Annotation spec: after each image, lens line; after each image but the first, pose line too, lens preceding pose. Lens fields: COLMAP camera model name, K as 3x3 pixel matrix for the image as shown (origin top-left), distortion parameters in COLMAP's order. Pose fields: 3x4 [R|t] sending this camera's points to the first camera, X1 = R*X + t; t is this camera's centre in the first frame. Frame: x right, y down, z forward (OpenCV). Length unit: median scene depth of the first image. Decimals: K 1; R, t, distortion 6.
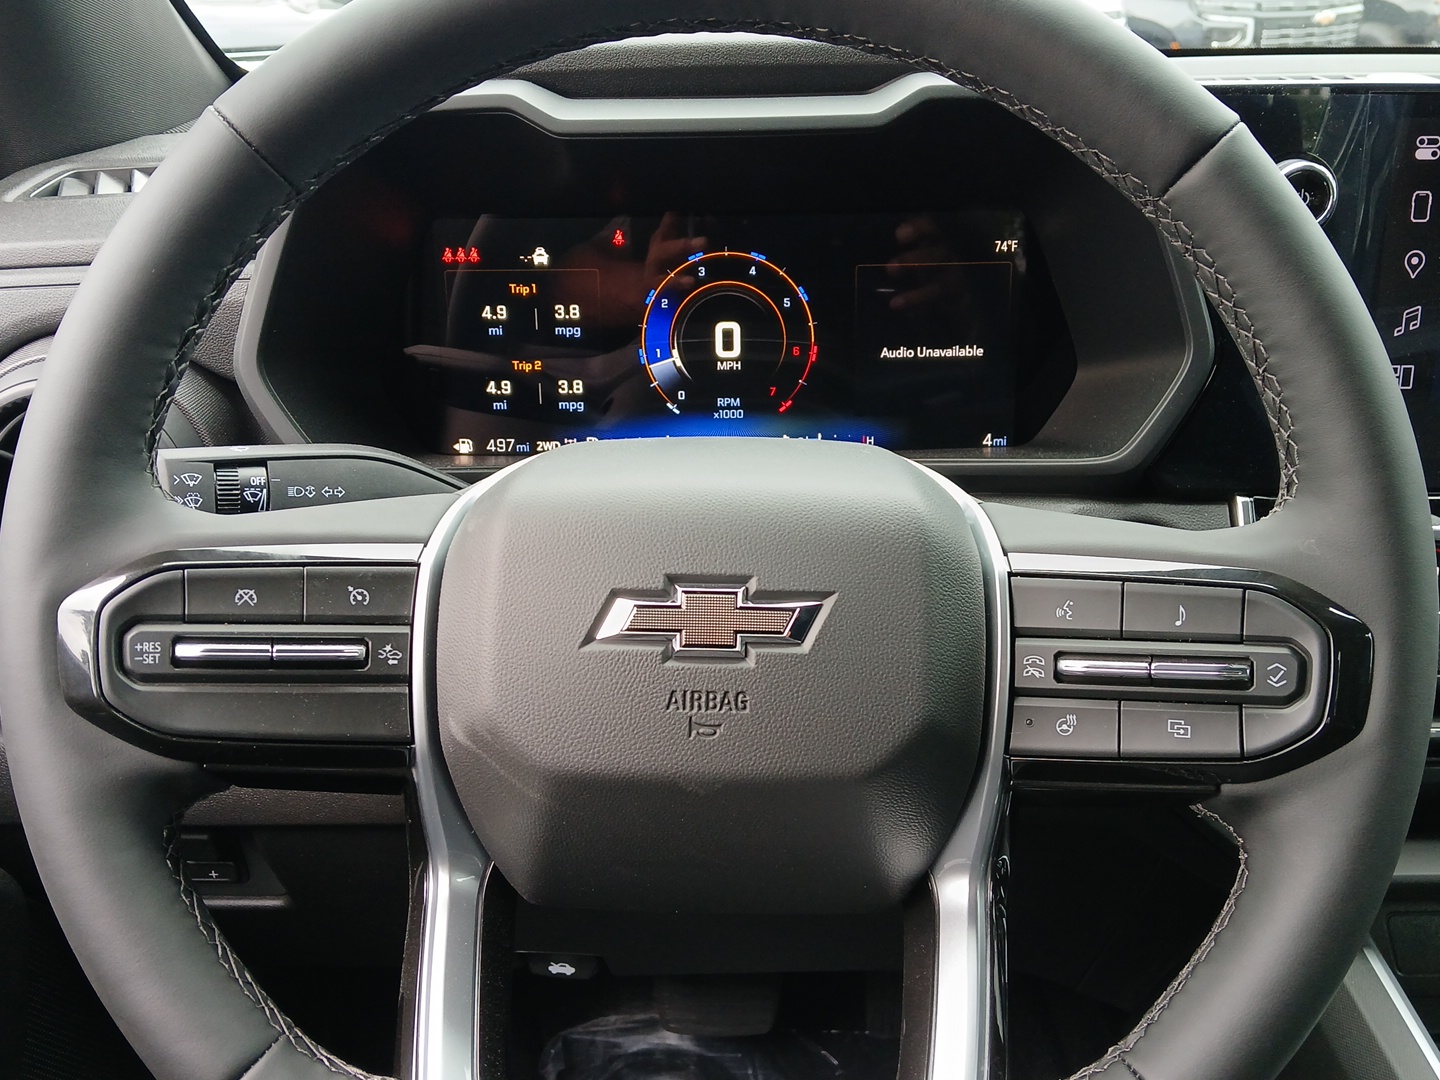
lens RADIAL K [[1168.6, 0, 740.2], [0, 1168.6, 546.8], [0, 0, 1]] dist [0.078467, -0.161270]
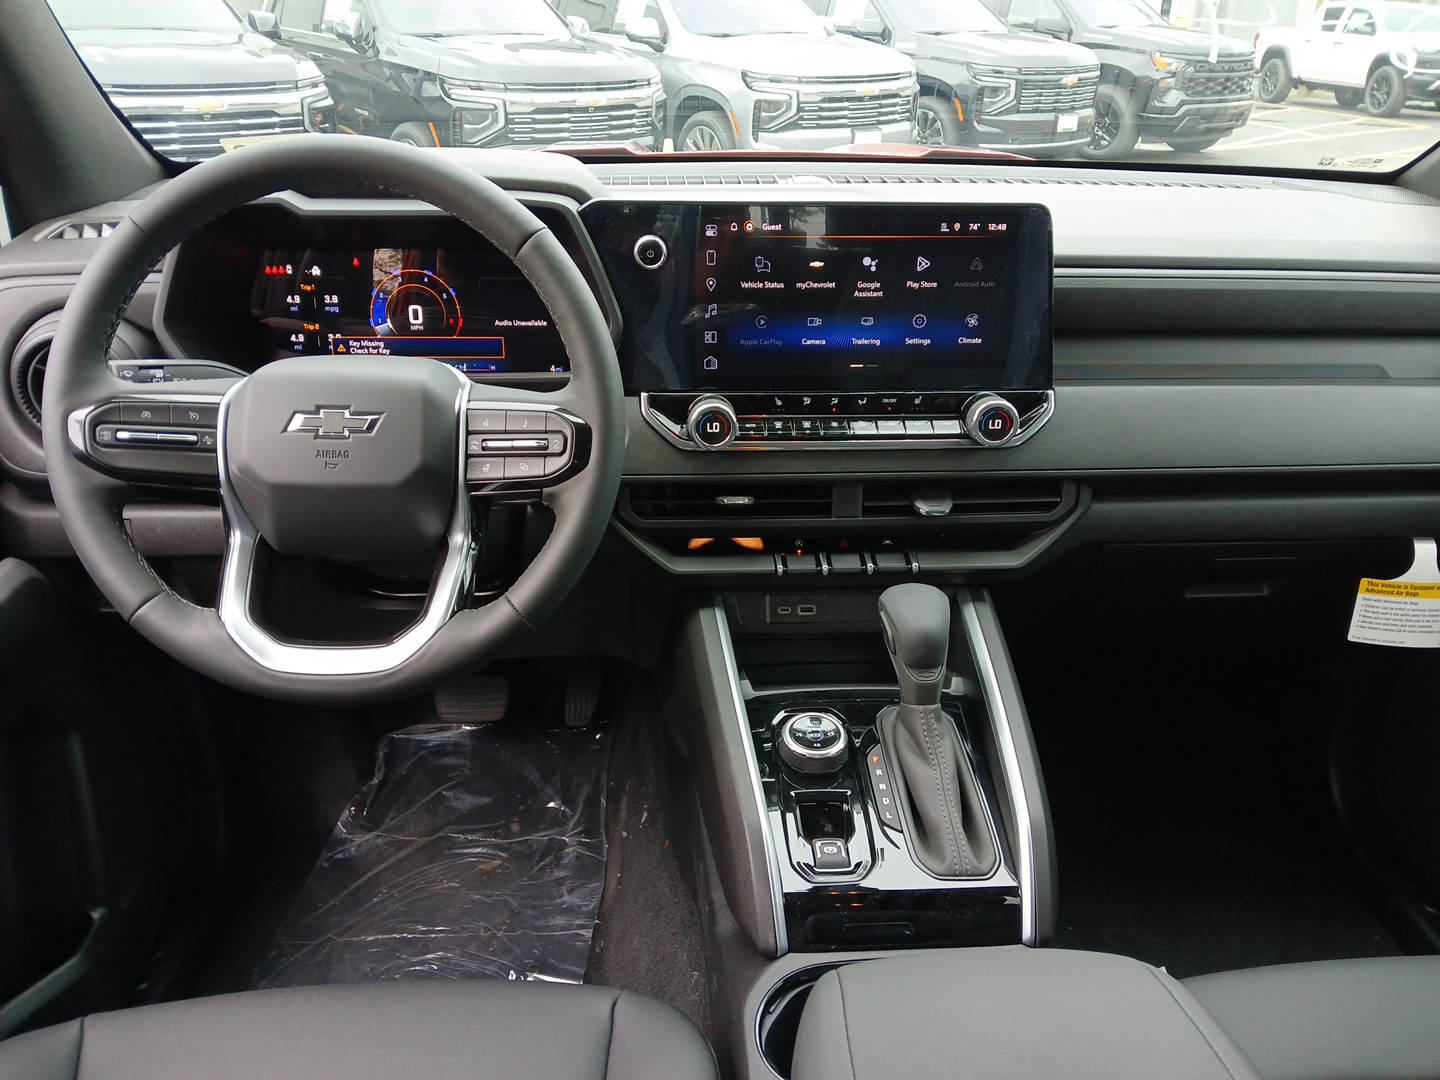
lens RADIAL K [[943.7, 0, 720.0], [0, 943.7, 540.0], [0, 0, 1]] dist [0.025548, -0.066269]
pose [[0.996670, -0.005326, 0.081367, 0.609184], [0.001323, 0.998789, 0.049179, 0.206086], [-0.081530, -0.048908, 0.995470, -1.065698]]
